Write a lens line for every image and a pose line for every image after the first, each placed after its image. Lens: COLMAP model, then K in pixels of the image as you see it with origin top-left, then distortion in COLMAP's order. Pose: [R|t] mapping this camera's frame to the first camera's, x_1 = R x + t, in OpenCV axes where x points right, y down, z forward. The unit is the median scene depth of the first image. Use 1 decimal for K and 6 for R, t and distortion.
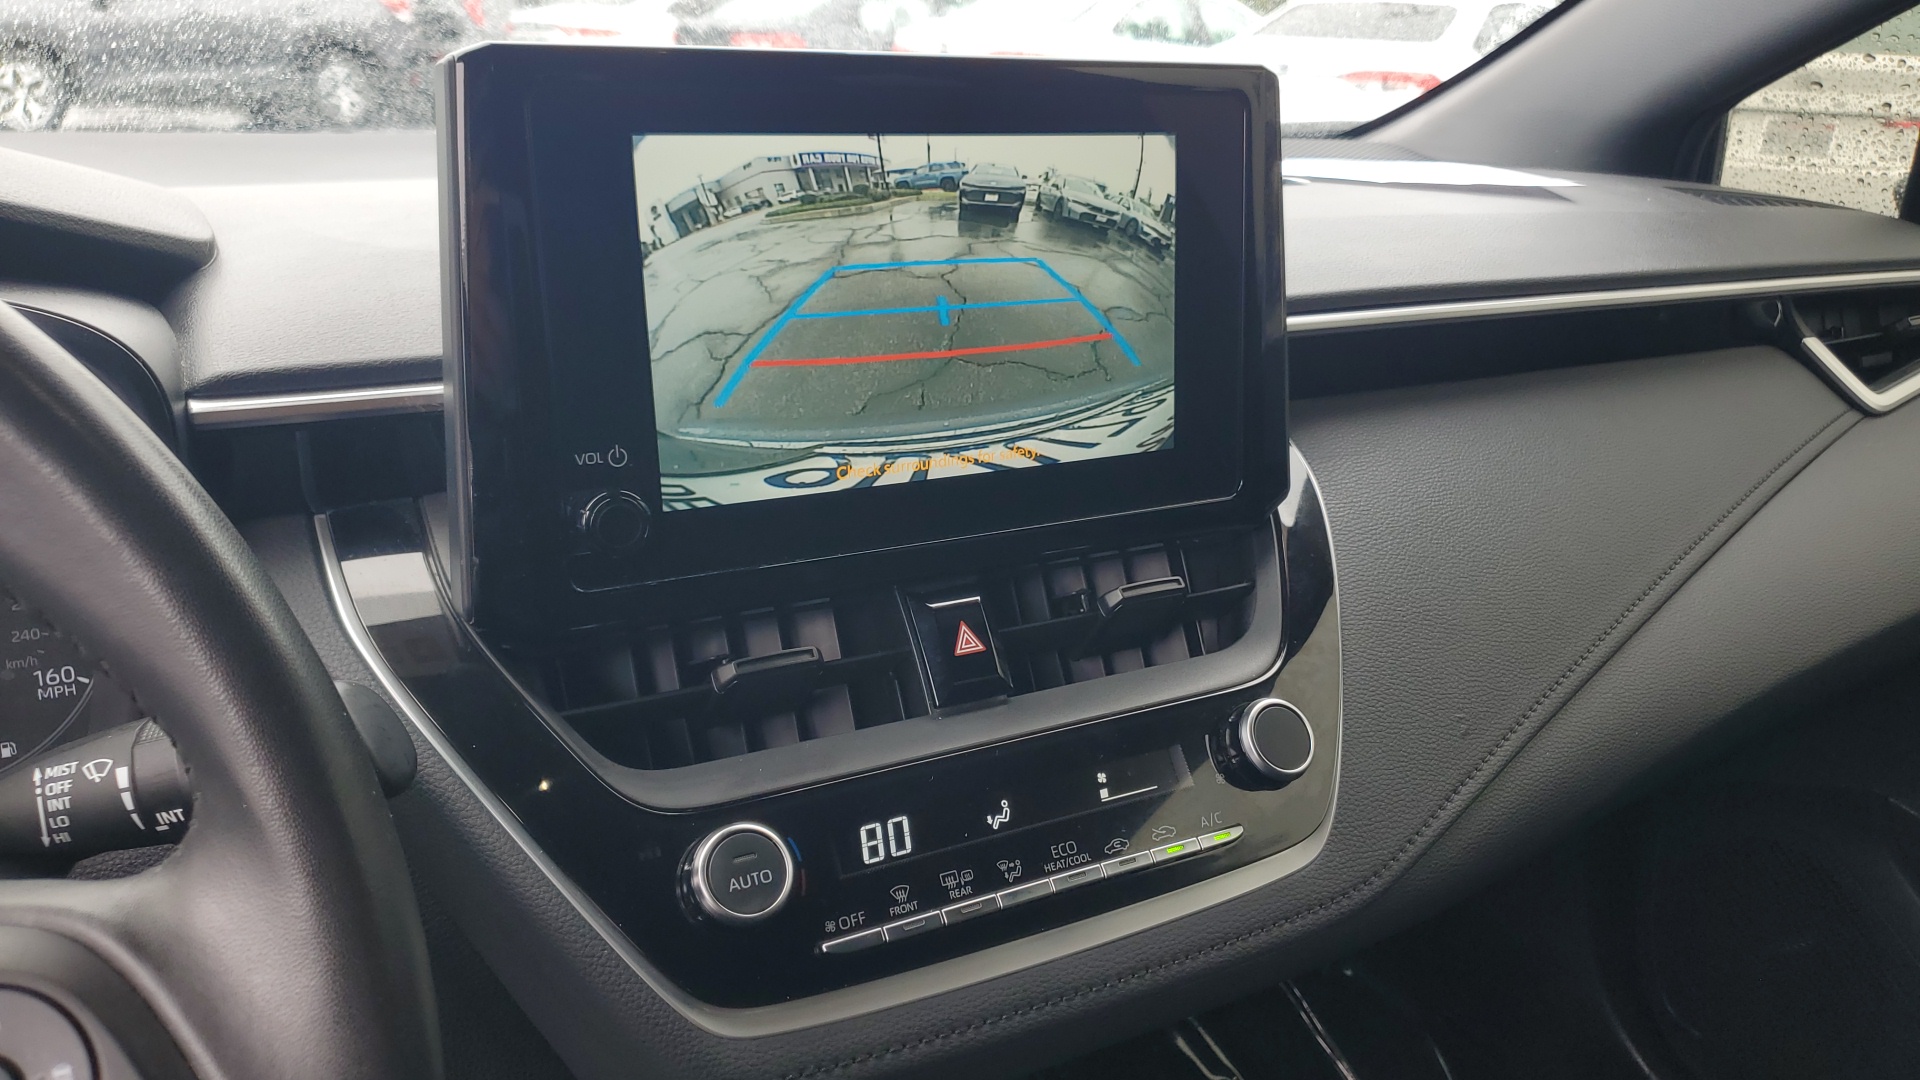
lens RADIAL K [[1476.6, 0, 950.9], [0, 1476.6, 538.9], [0, 0, 1]] dist [0.001734, 0.004191]
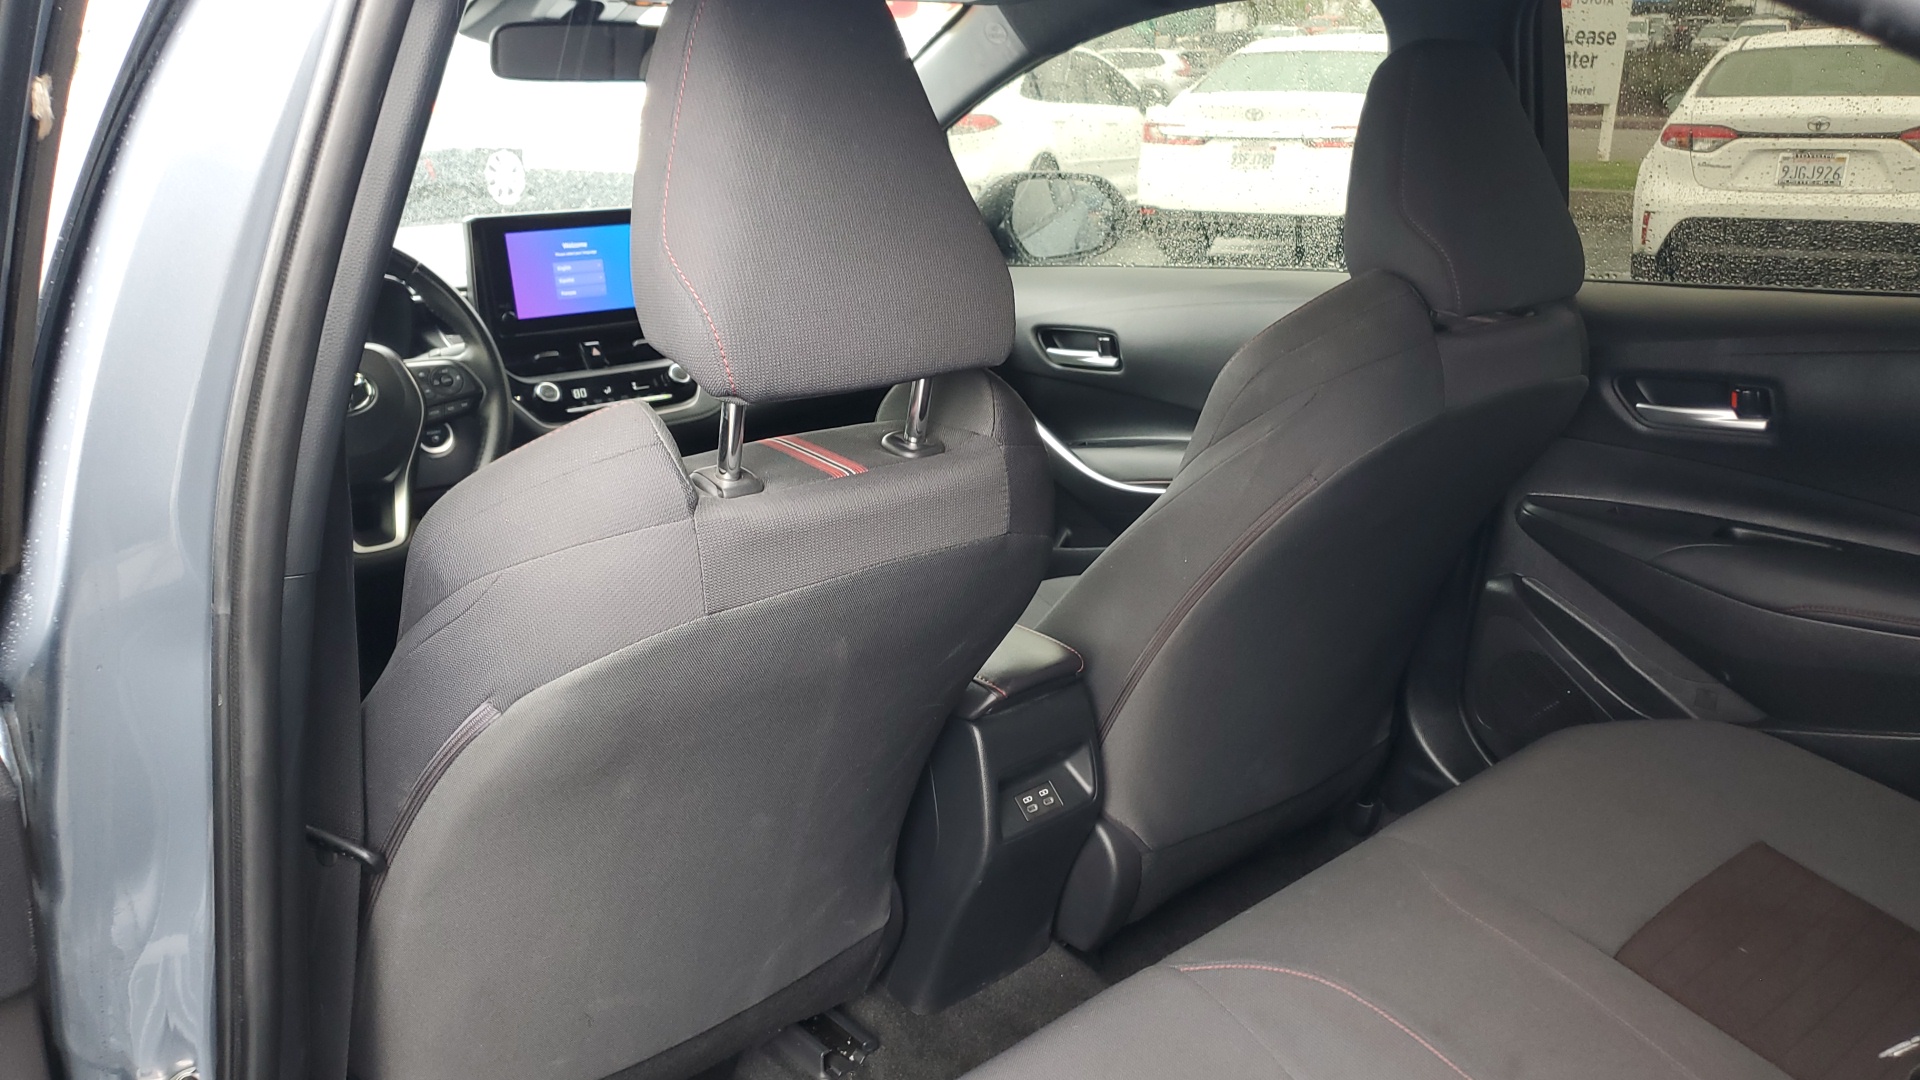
lens RADIAL K [[1480.1, 0, 968.0], [0, 1480.1, 531.6], [0, 0, 1]] dist [0.104933, -0.213266]
pose [[0.968233, -0.097445, 0.230283, 0.010611], [0.103138, 0.994585, -0.012786, 0.707559], [-0.227790, 0.036131, 0.973040, -3.145421]]
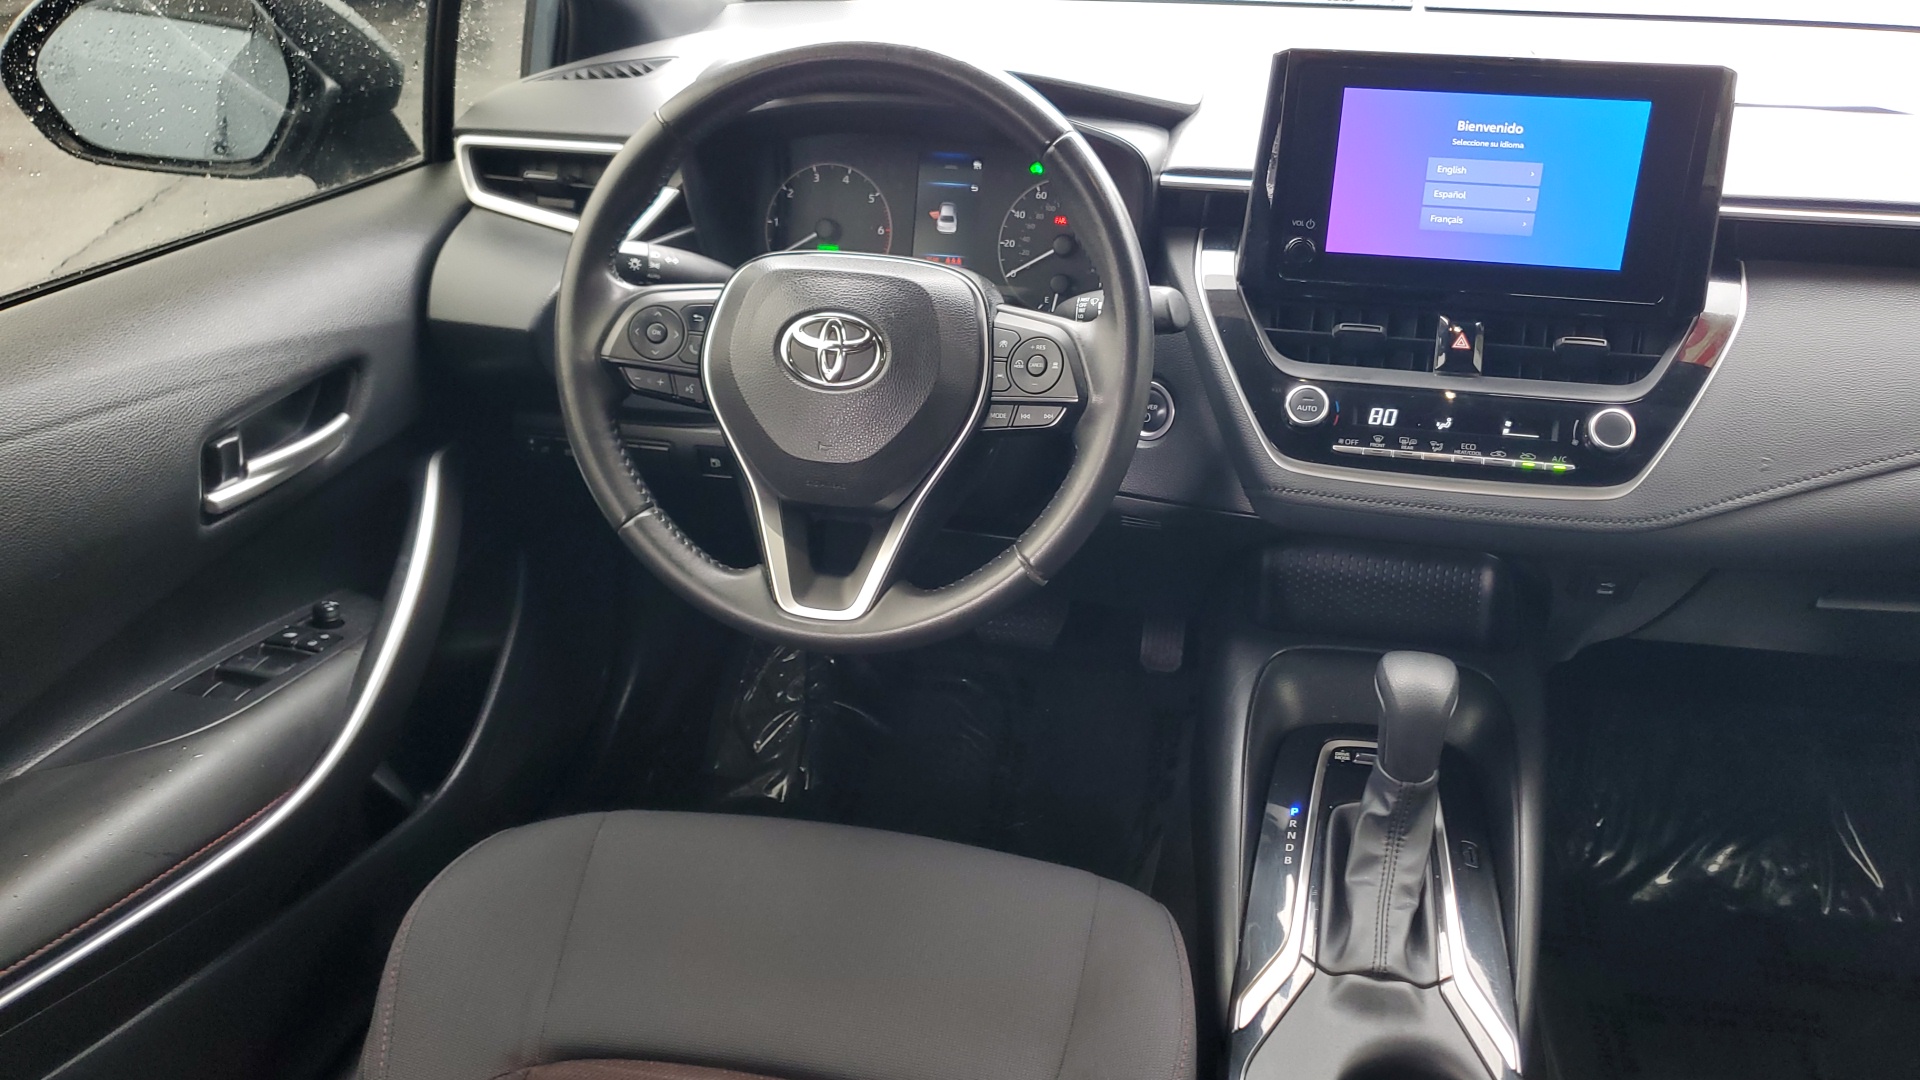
lens RADIAL K [[1503.1, 0, 960.0], [0, 1503.1, 549.7], [0, 0, 1]] dist [0.100470, -0.304803]
pose [[0.739295, 0.294306, -0.605662, 0.849373], [-0.184988, 0.953593, 0.237571, -0.027001], [0.647473, -0.063595, 0.759430, -1.064759]]
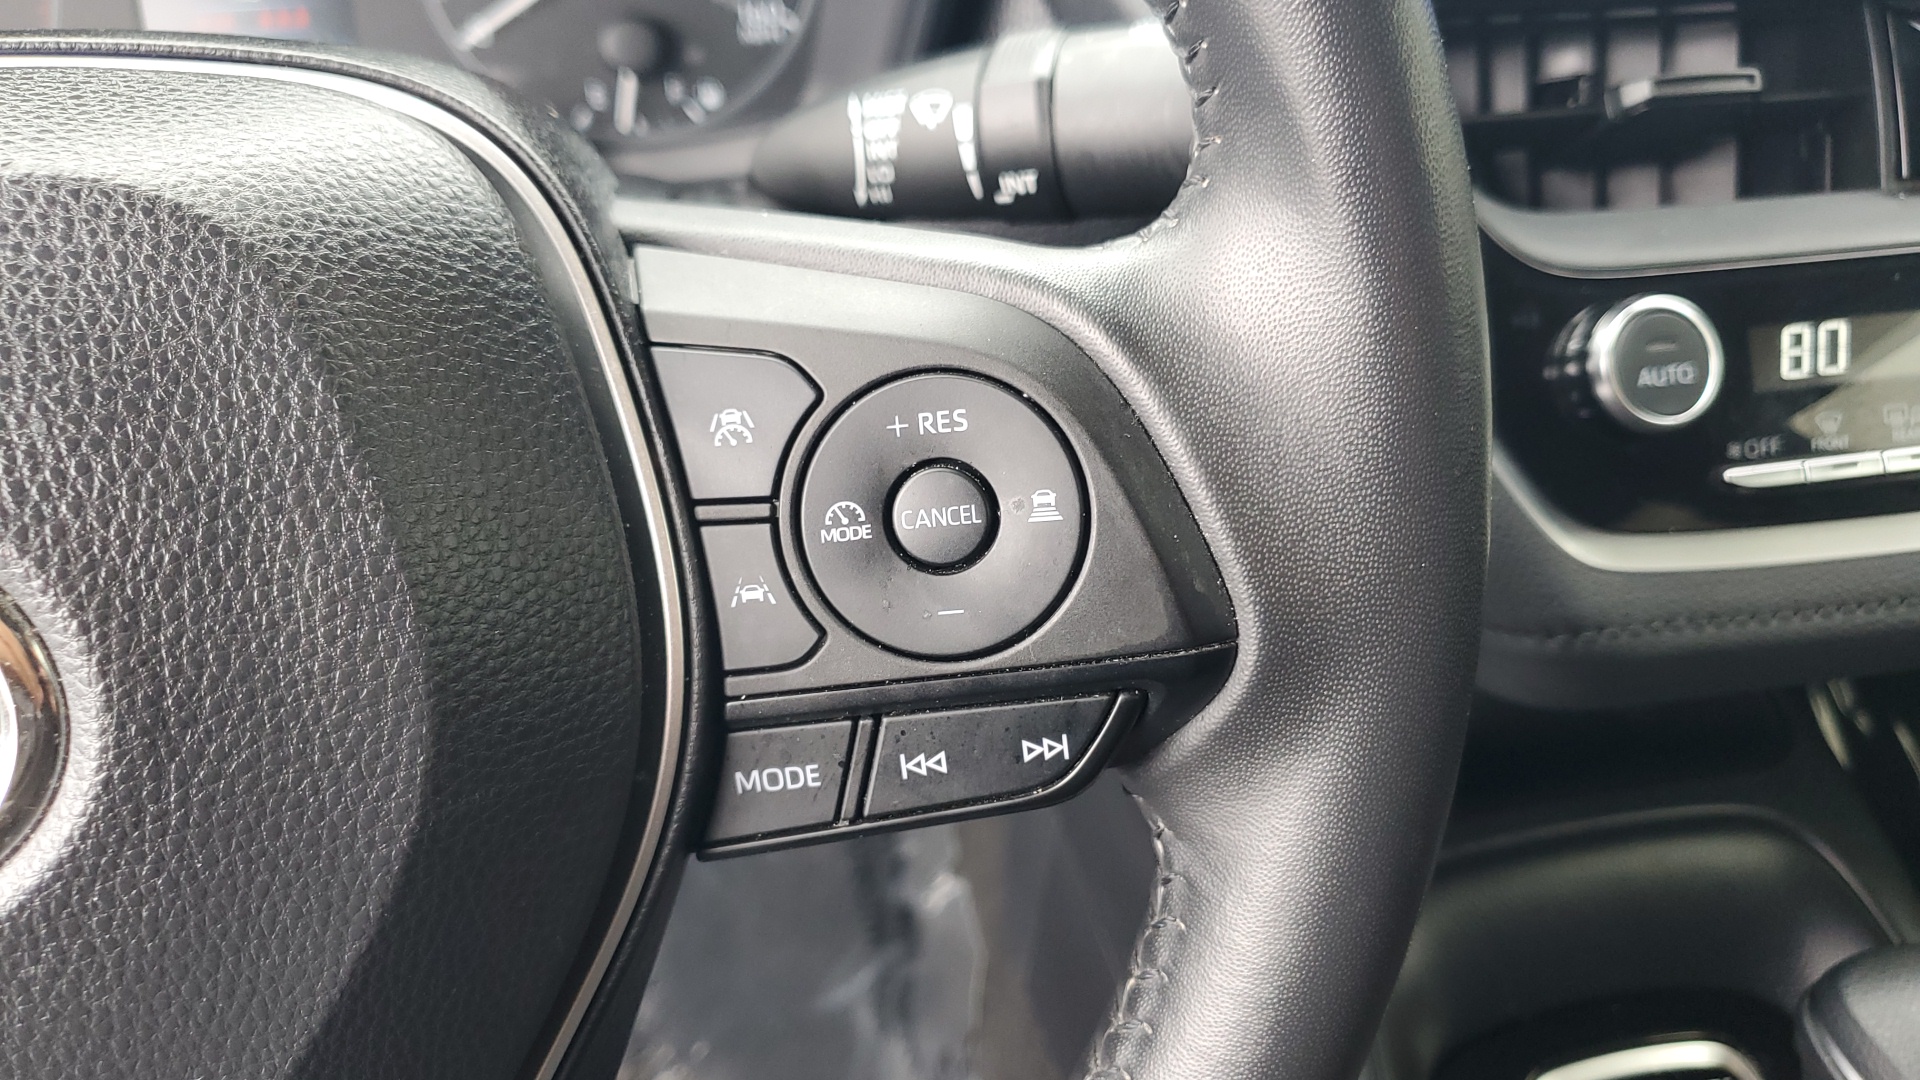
lens RADIAL K [[1476.6, 0, 950.9], [0, 1476.6, 538.9], [0, 0, 1]] dist [0.001734, 0.004191]
pose [[0.952366, 0.183287, -0.243733, -0.236513], [-0.088906, 0.931386, 0.353009, 0.063412], [0.291711, -0.314524, 0.903316, 0.161283]]
